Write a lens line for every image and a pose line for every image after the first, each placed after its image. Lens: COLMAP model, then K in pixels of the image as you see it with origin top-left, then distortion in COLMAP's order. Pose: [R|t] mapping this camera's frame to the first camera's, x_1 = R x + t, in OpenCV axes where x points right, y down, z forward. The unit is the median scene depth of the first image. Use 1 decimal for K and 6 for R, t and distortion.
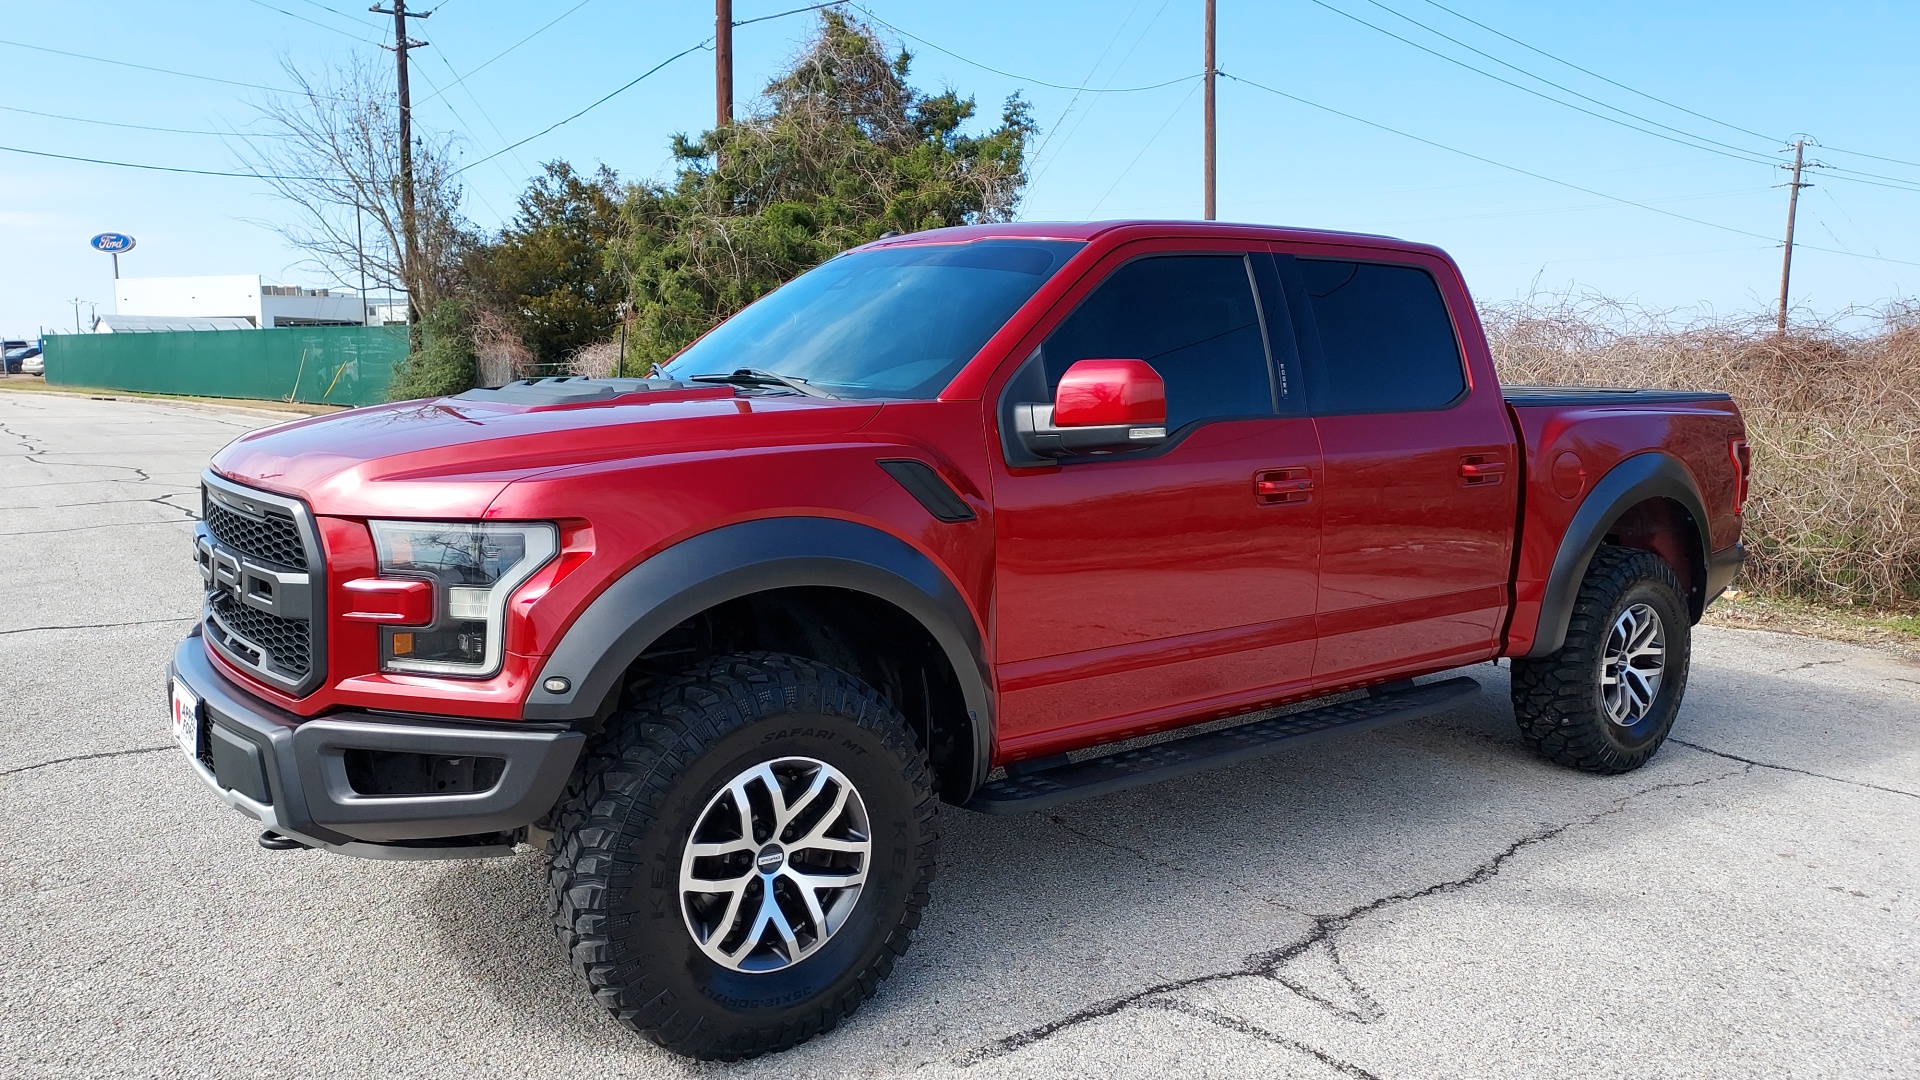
lens RADIAL K [[1394.7, 0, 984.7], [0, 1394.7, 543.2], [0, 0, 1]] dist [0.107800, -0.167498]
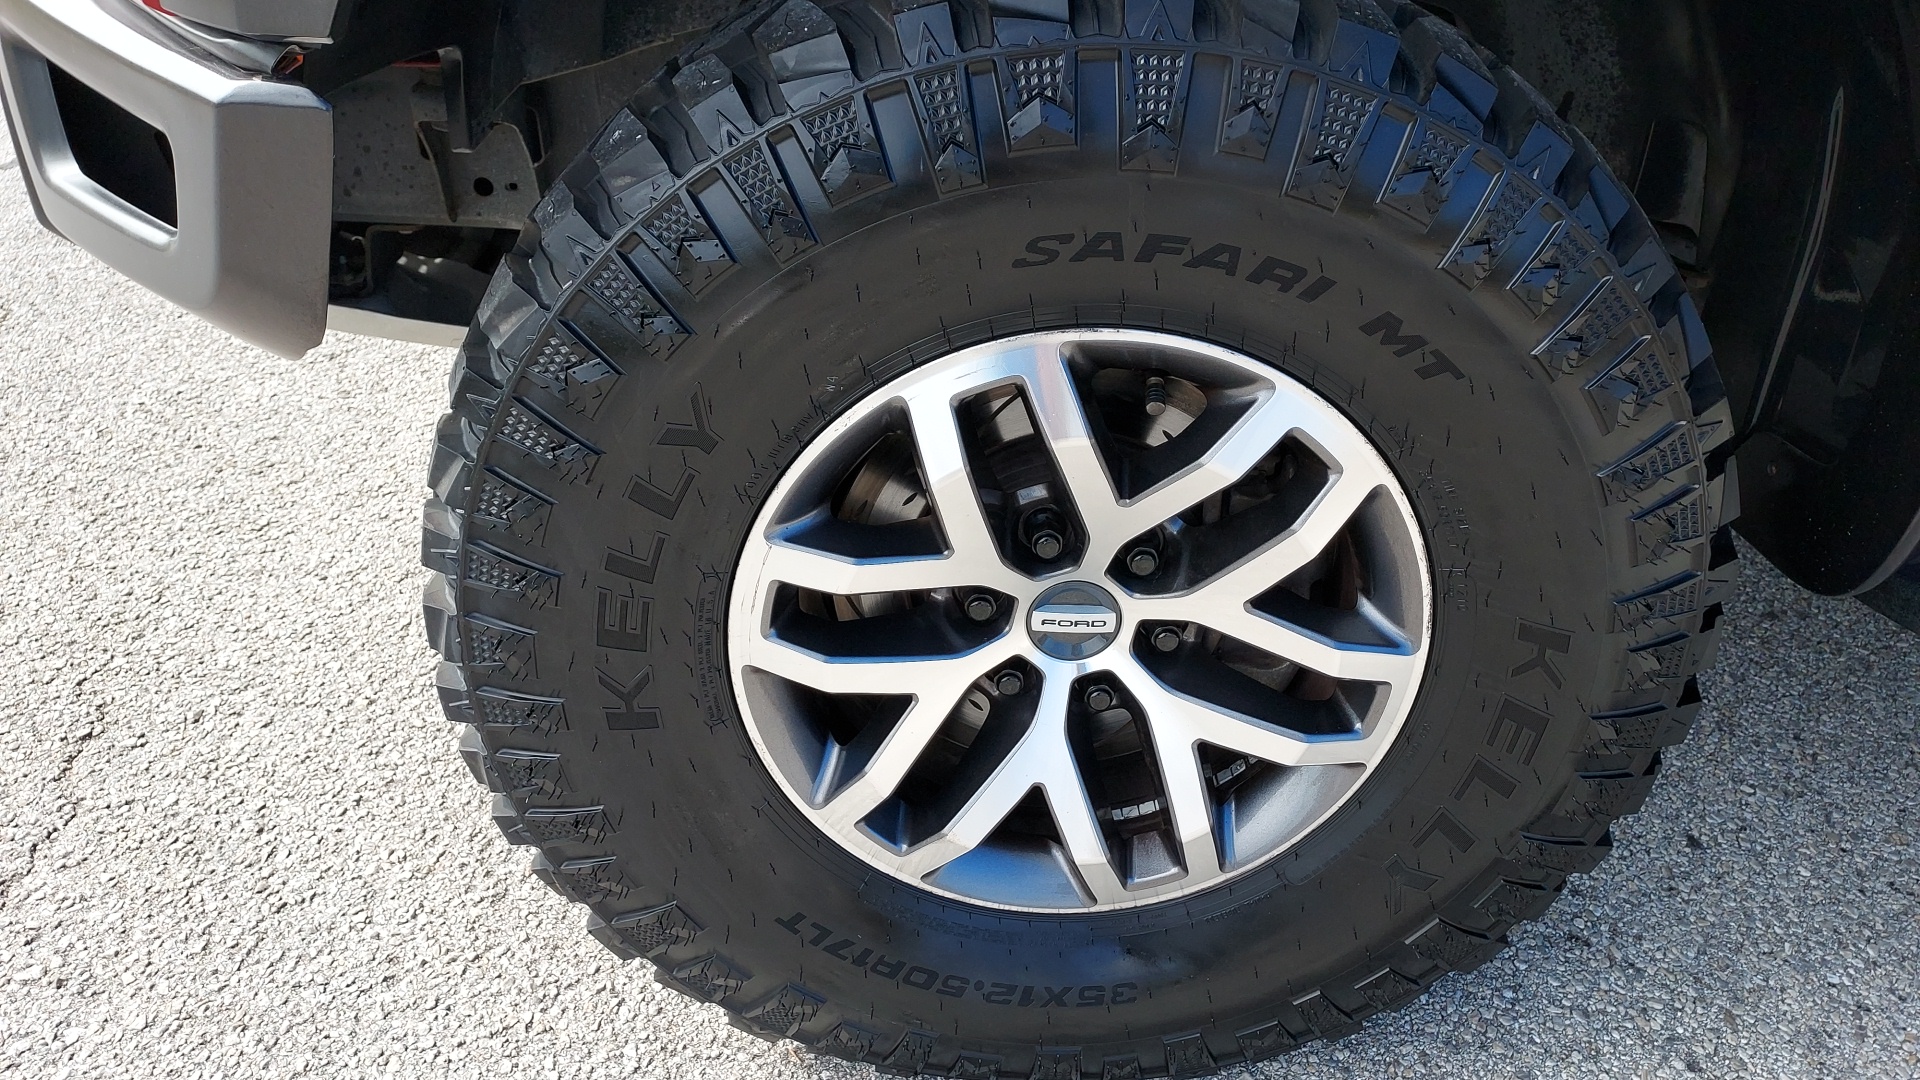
lens RADIAL K [[1394.7, 0, 984.7], [0, 1394.7, 543.2], [0, 0, 1]] dist [0.107800, -0.167498]
pose [[0.804356, 0.313971, -0.504415, -0.012681], [-0.089798, 0.903460, 0.419161, 0.070680], [0.587323, -0.291860, 0.754897, 0.688599]]
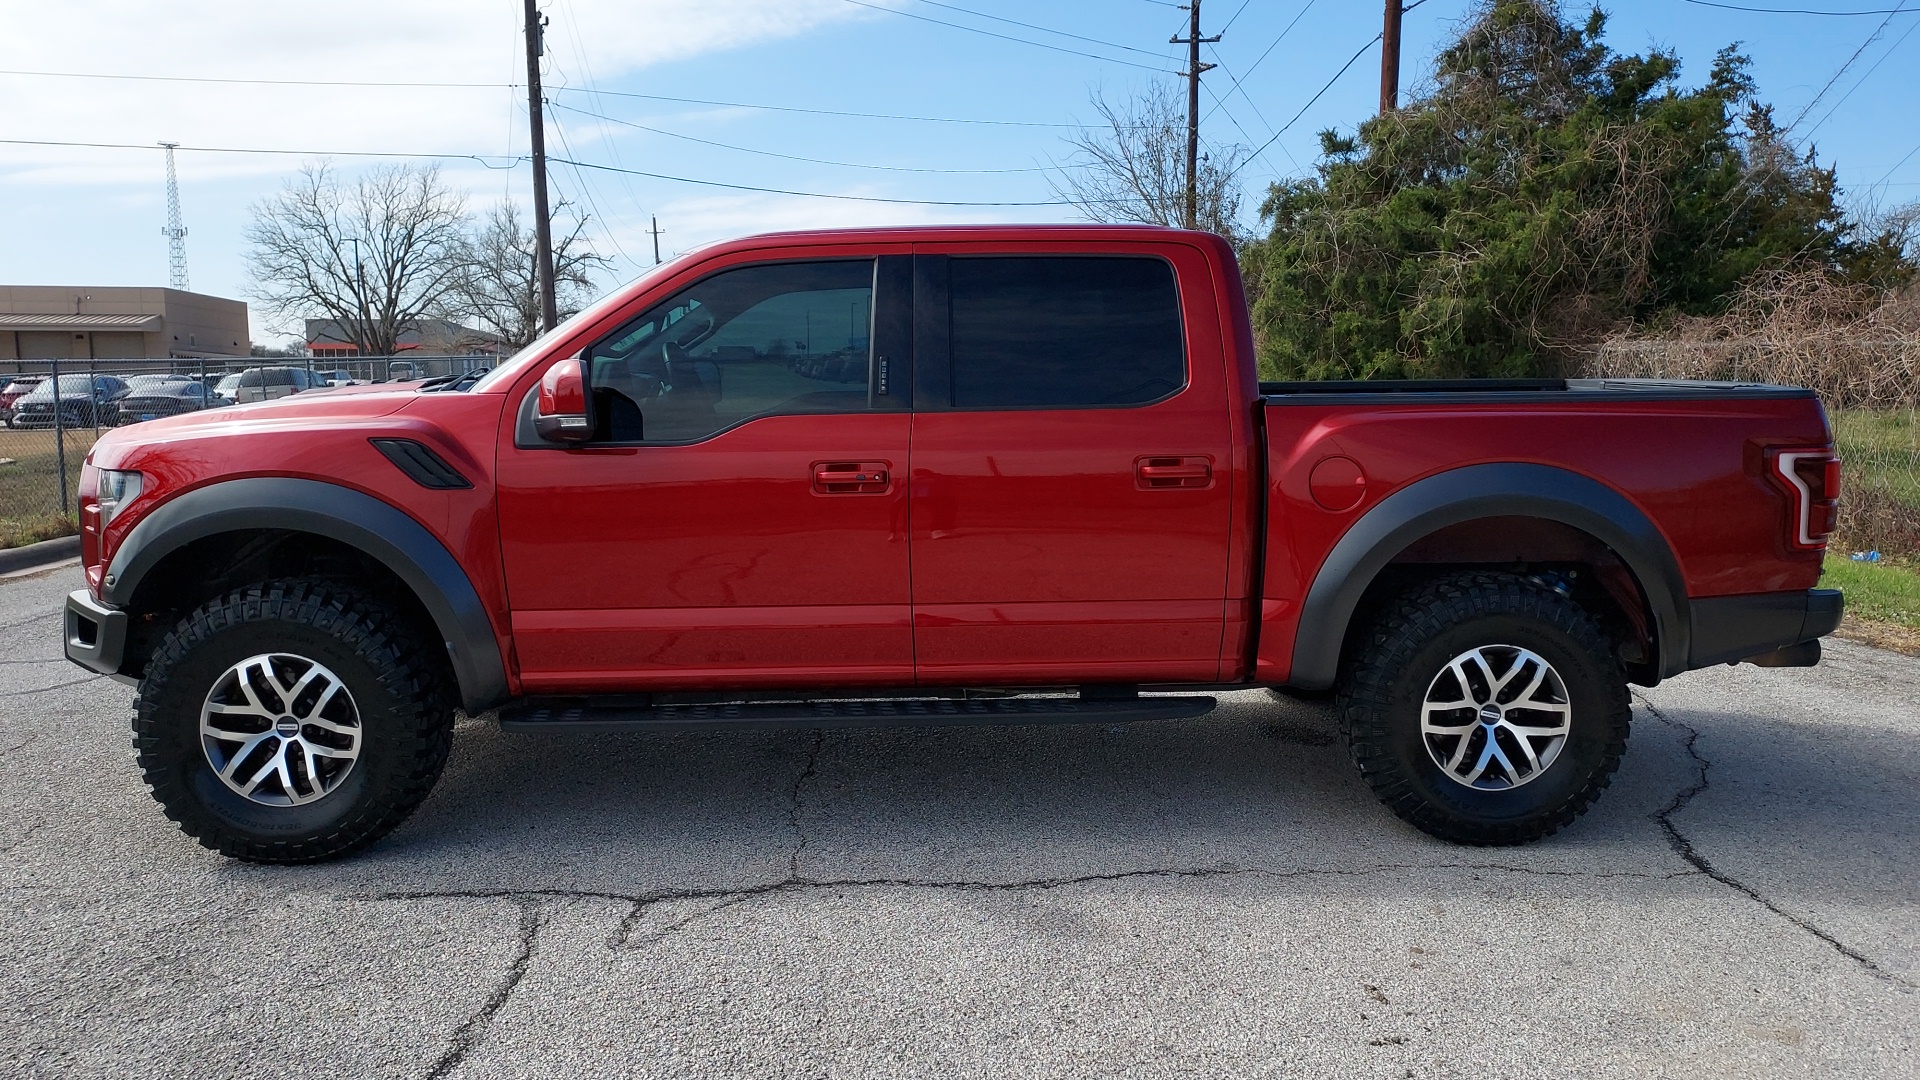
lens RADIAL K [[1394.7, 0, 984.7], [0, 1394.7, 543.2], [0, 0, 1]] dist [0.107800, -0.167498]
pose [[0.814104, 0.064779, -0.577094, 1.088046], [-0.062434, 0.997762, 0.023923, -0.027140], [0.577353, 0.016554, 0.816327, 0.237417]]
